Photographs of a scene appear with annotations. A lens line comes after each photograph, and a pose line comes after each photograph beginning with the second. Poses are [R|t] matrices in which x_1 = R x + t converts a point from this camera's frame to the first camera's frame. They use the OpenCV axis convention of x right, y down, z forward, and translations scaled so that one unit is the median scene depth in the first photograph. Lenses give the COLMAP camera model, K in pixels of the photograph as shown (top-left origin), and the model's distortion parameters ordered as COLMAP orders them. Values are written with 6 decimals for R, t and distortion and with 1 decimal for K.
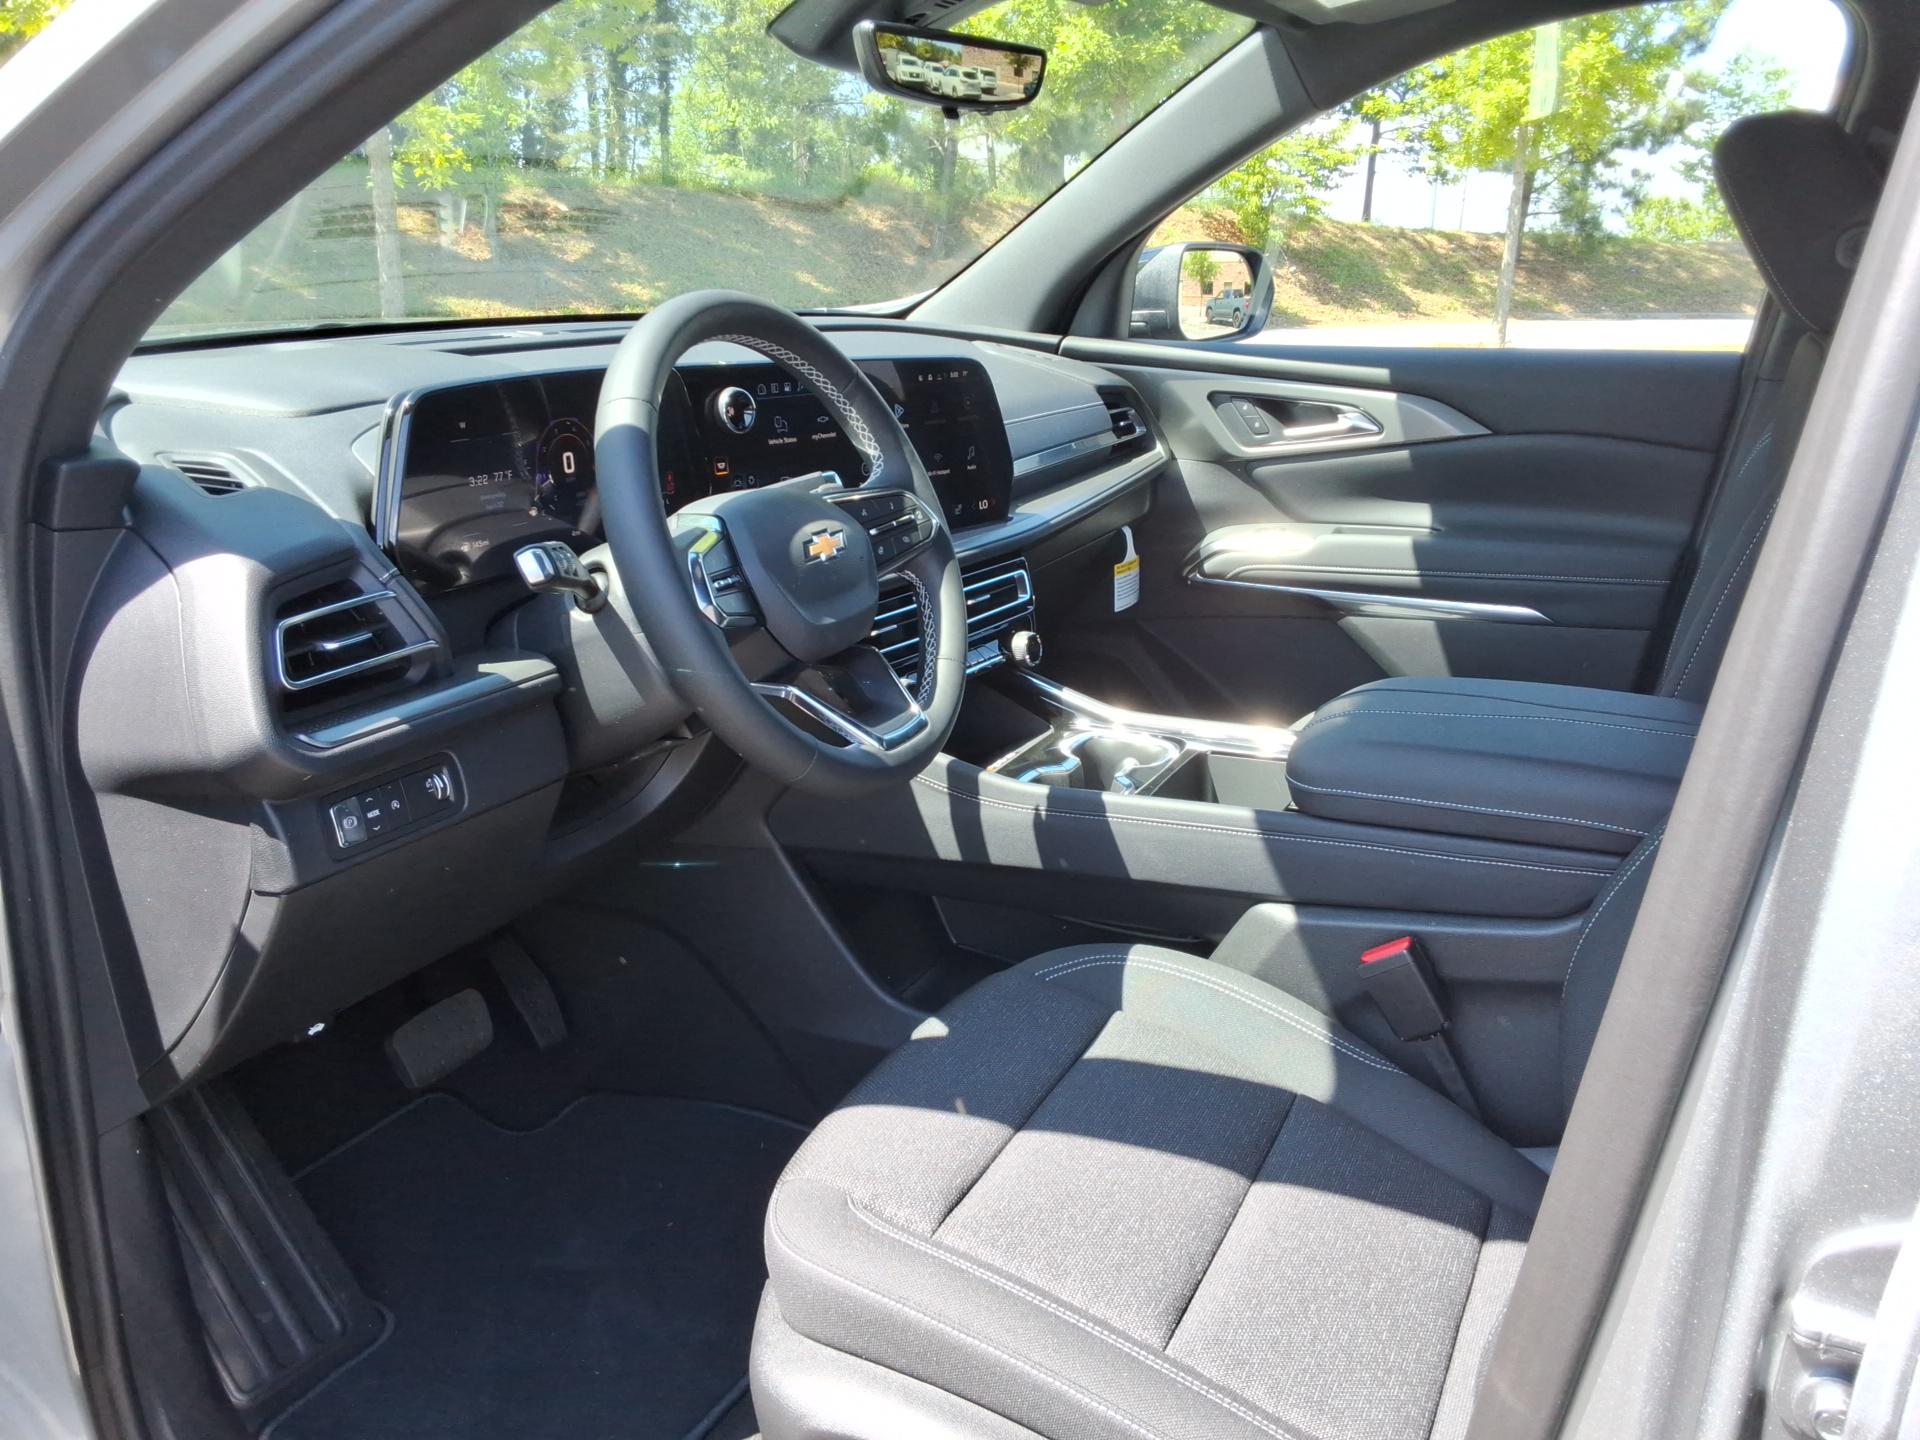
lens RADIAL K [[1557.6, 0, 976.8], [0, 1557.6, 719.2], [0, 0, 1]] dist [0.074360, -0.113079]
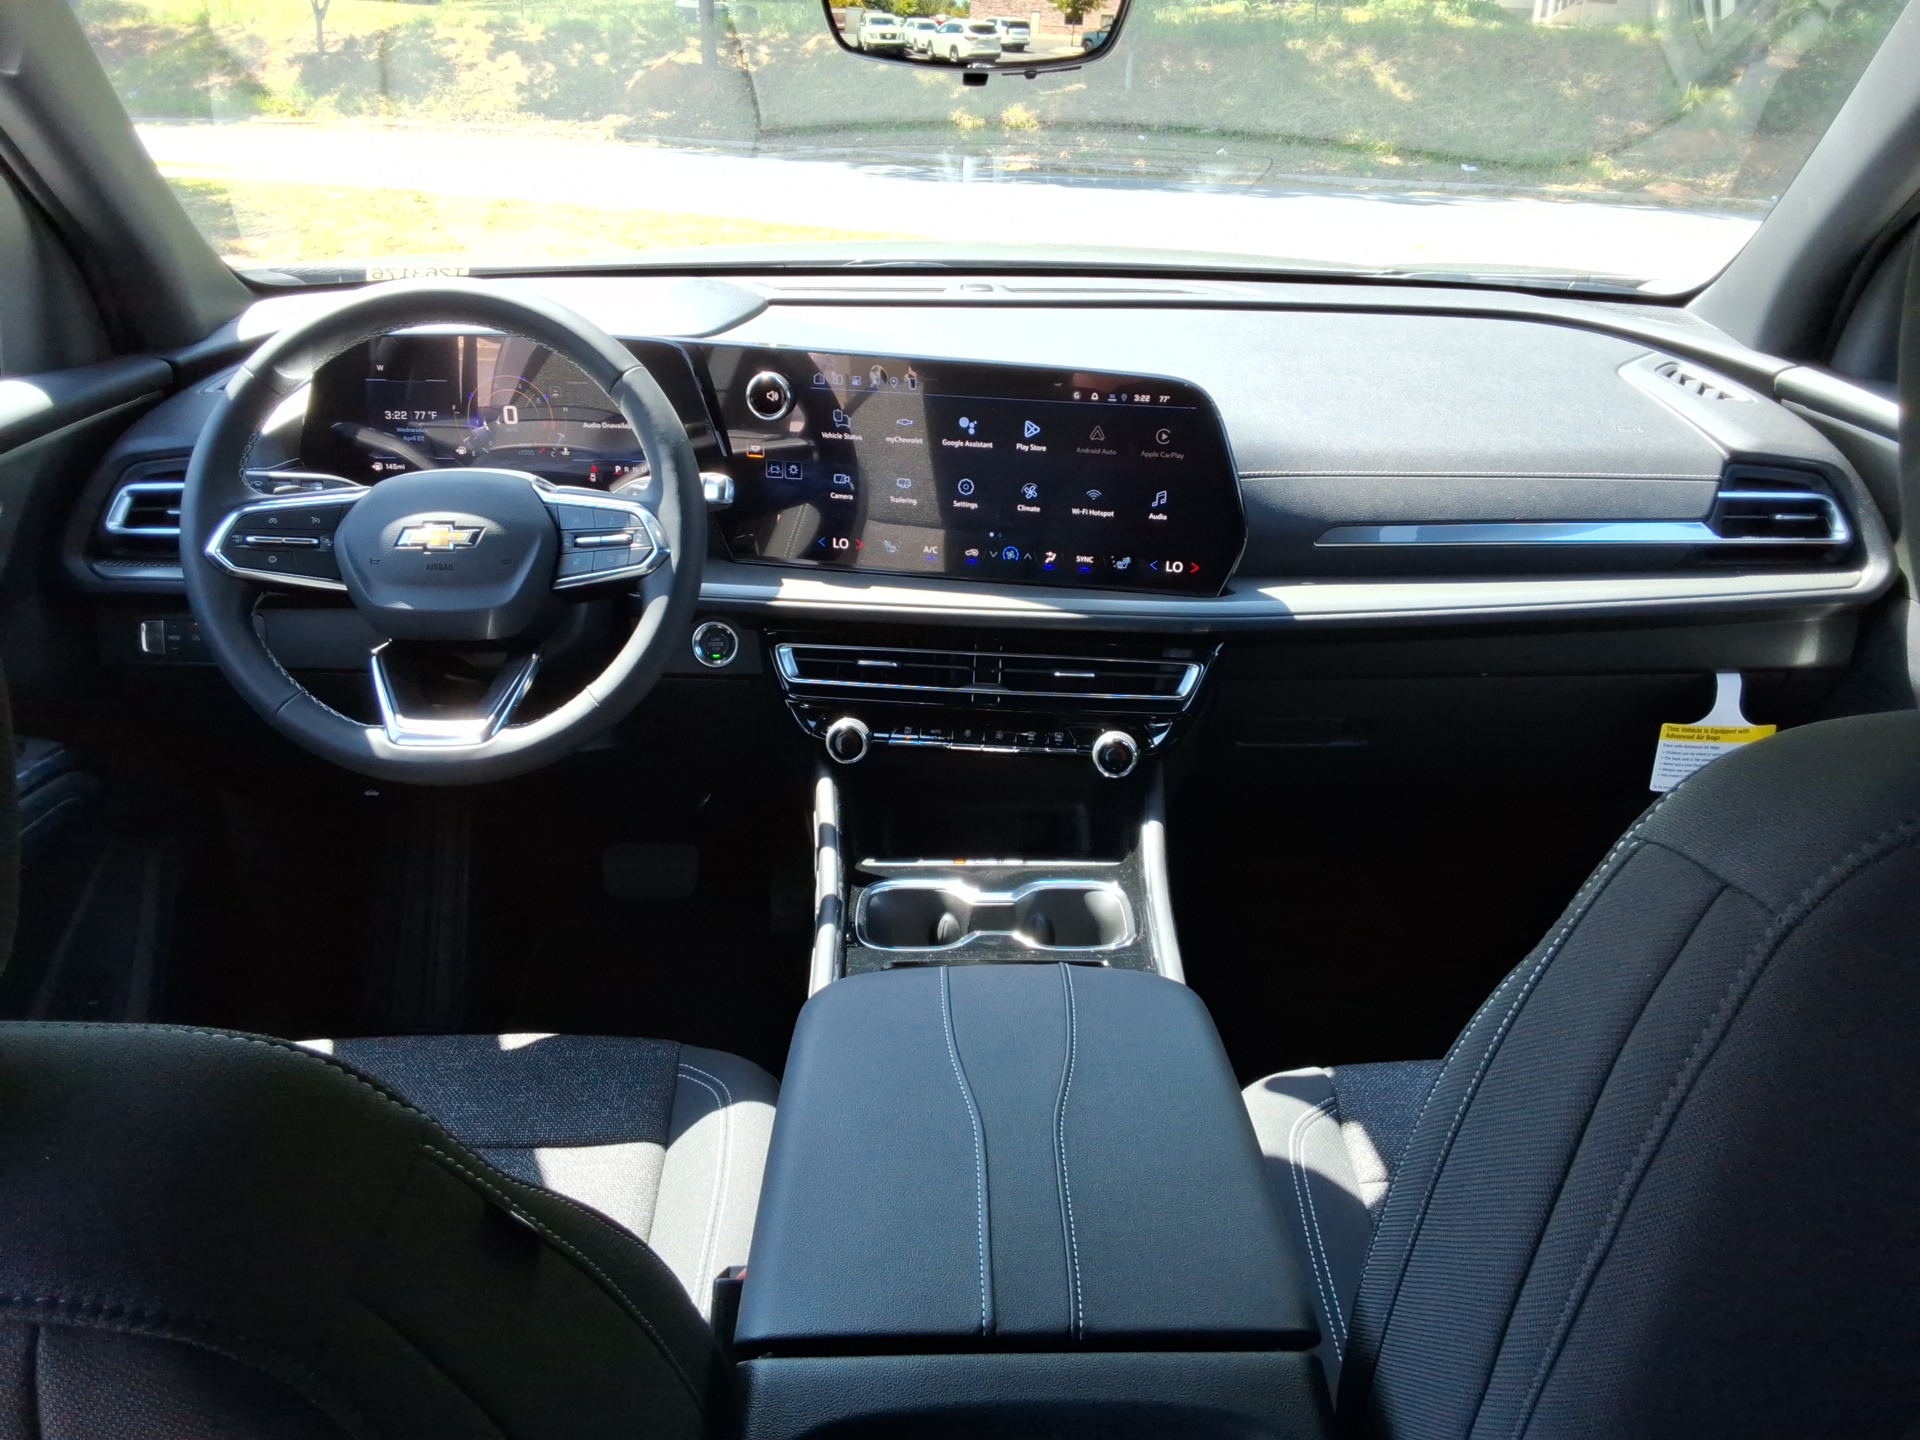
lens RADIAL K [[1557.6, 0, 977.4], [0, 1557.6, 715.8], [0, 0, 1]] dist [0.074360, -0.113079]
pose [[0.456216, 0.336537, -0.823778, 0.762999], [-0.269796, 0.934467, 0.232341, -0.270368], [0.847984, 0.116254, 0.517115, 0.629013]]
